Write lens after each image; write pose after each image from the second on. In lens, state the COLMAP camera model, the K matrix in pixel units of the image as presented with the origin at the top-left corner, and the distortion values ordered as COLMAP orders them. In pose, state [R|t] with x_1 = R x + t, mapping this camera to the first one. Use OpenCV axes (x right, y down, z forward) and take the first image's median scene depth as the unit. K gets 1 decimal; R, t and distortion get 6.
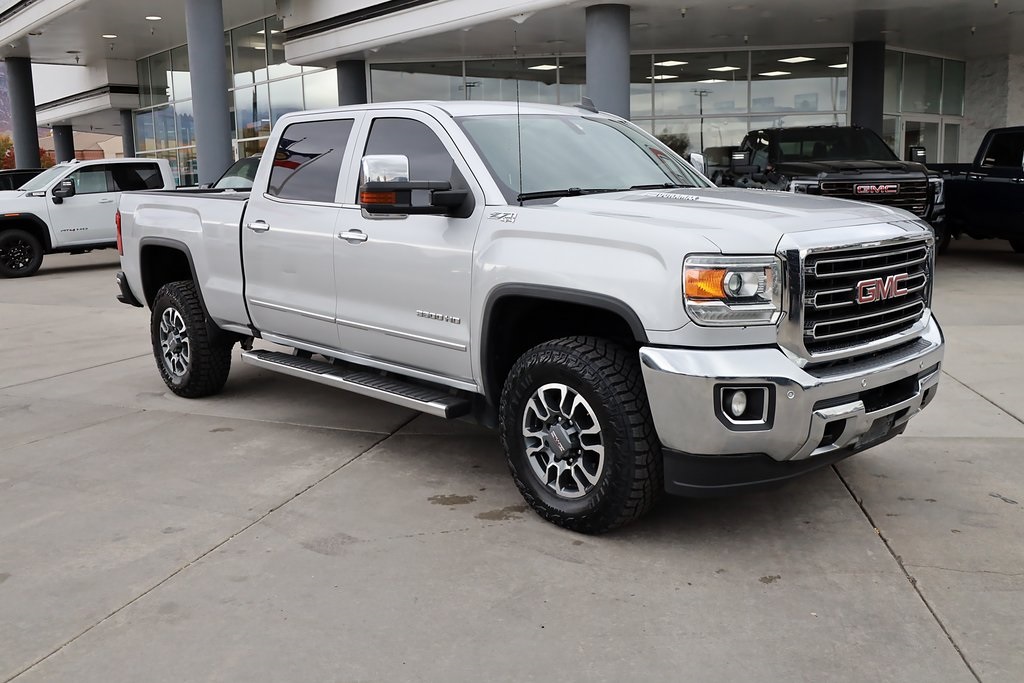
lens RADIAL K [[954.5, 0, 512.0], [0, 954.5, 341.5], [0, 0, 1]] dist [0.004778, -0.014296]
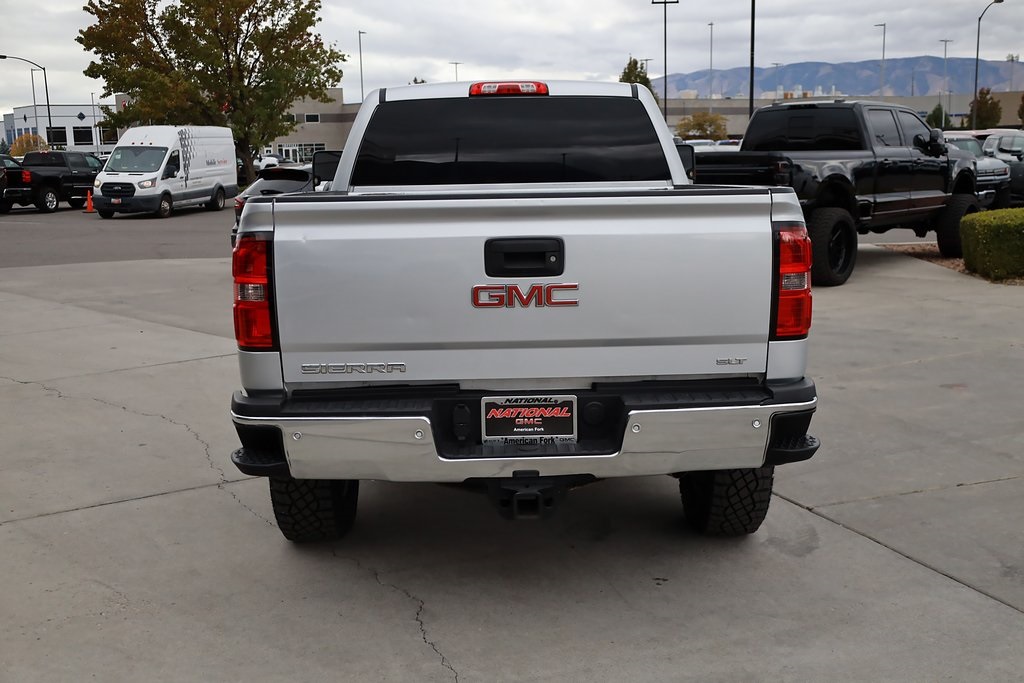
lens RADIAL K [[1107.3, 0, 512.0], [0, 1107.3, 341.5], [0, 0, 1]] dist [-0.003982, 0.016467]
pose [[-0.737637, -0.080182, 0.670420, -1.138339], [0.145820, 0.950574, 0.274128, -0.429659], [-0.659264, 0.299968, -0.689486, 2.519917]]
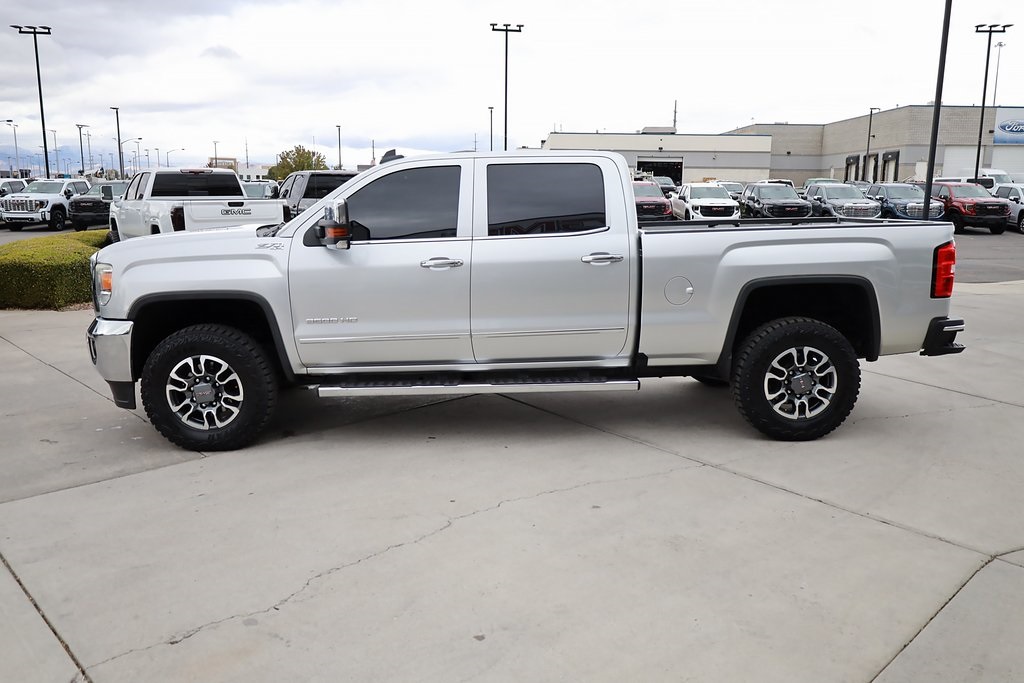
lens RADIAL K [[802.7, 0, 512.0], [0, 802.7, 341.5], [0, 0, 1]] dist [0.027730, 0.000939]
pose [[-0.651189, 0.148850, -0.744175, 0.989337], [-0.116794, 0.949240, 0.292068, -0.445931], [0.749875, 0.277106, -0.600749, 2.340150]]
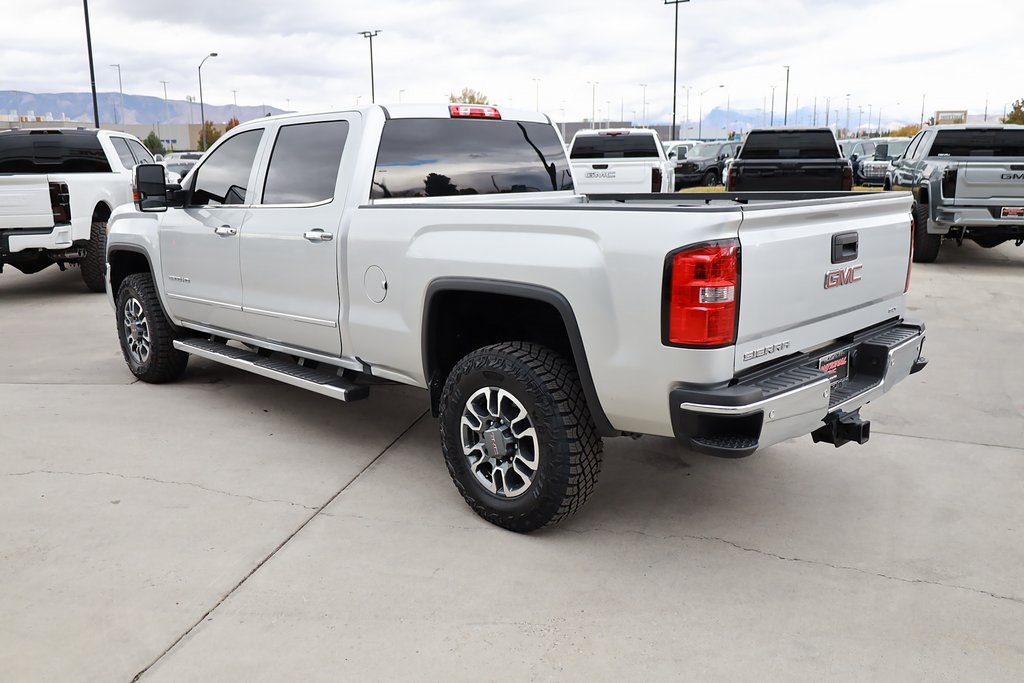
lens RADIAL K [[850.2, 0, 512.0], [0, 850.2, 341.5], [0, 0, 1]] dist [-0.009627, 0.013235]
pose [[-0.999250, 0.031011, -0.023199, -0.238867], [0.020274, 0.929246, 0.368905, -0.491386], [0.032998, 0.368158, -0.929178, 2.724585]]
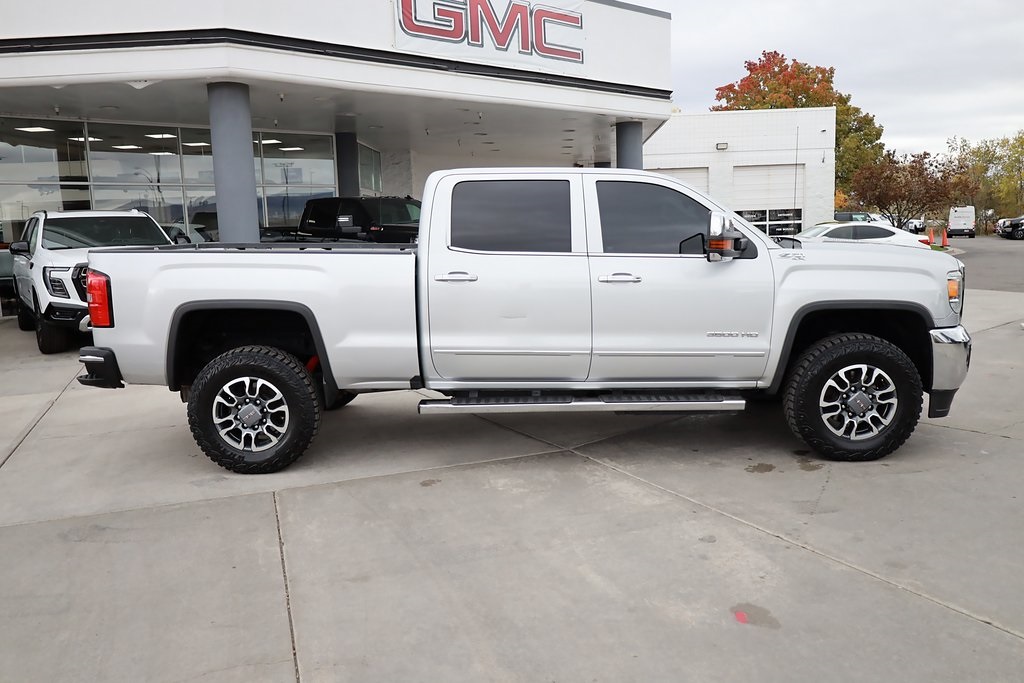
lens RADIAL K [[785.3, 0, 512.0], [0, 785.3, 341.5], [0, 0, 1]] dist [-0.014598, 0.002374]
pose [[0.691875, -0.101667, 0.714824, -1.144081], [0.130633, 0.991324, 0.014555, -0.076899], [-0.710102, 0.083309, 0.699153, 0.494853]]
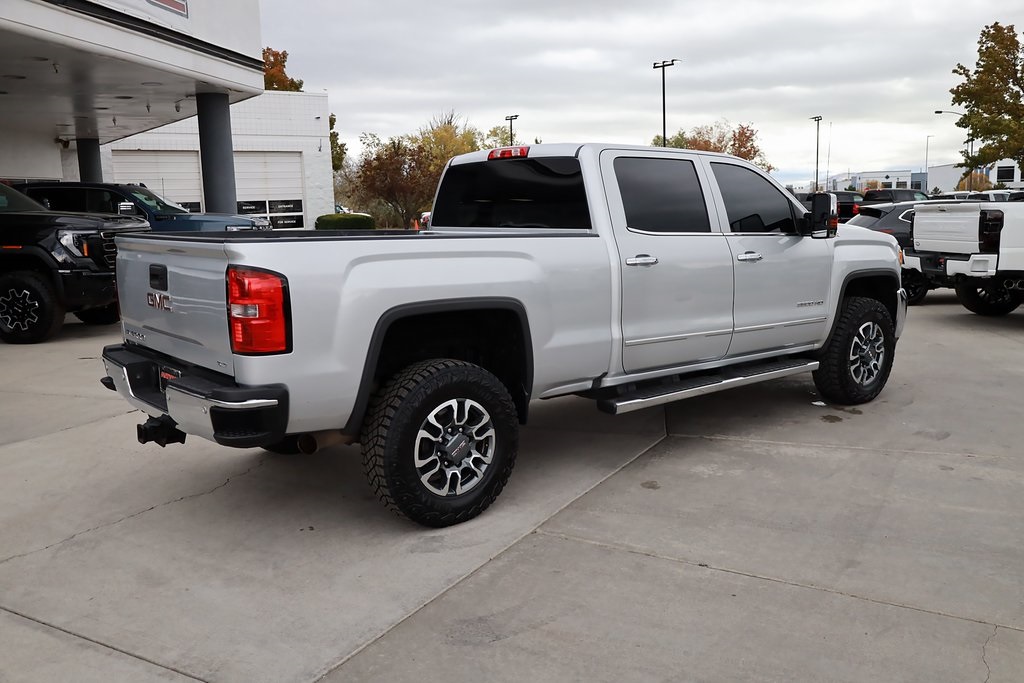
lens RADIAL K [[877.3, 0, 512.0], [0, 877.3, 341.5], [0, 0, 1]] dist [-0.008359, -0.004475]
pose [[0.069765, -0.134093, 0.988510, -1.577615], [0.186216, 0.975257, 0.119153, -0.234045], [-0.980029, 0.175763, 0.093009, 1.441108]]
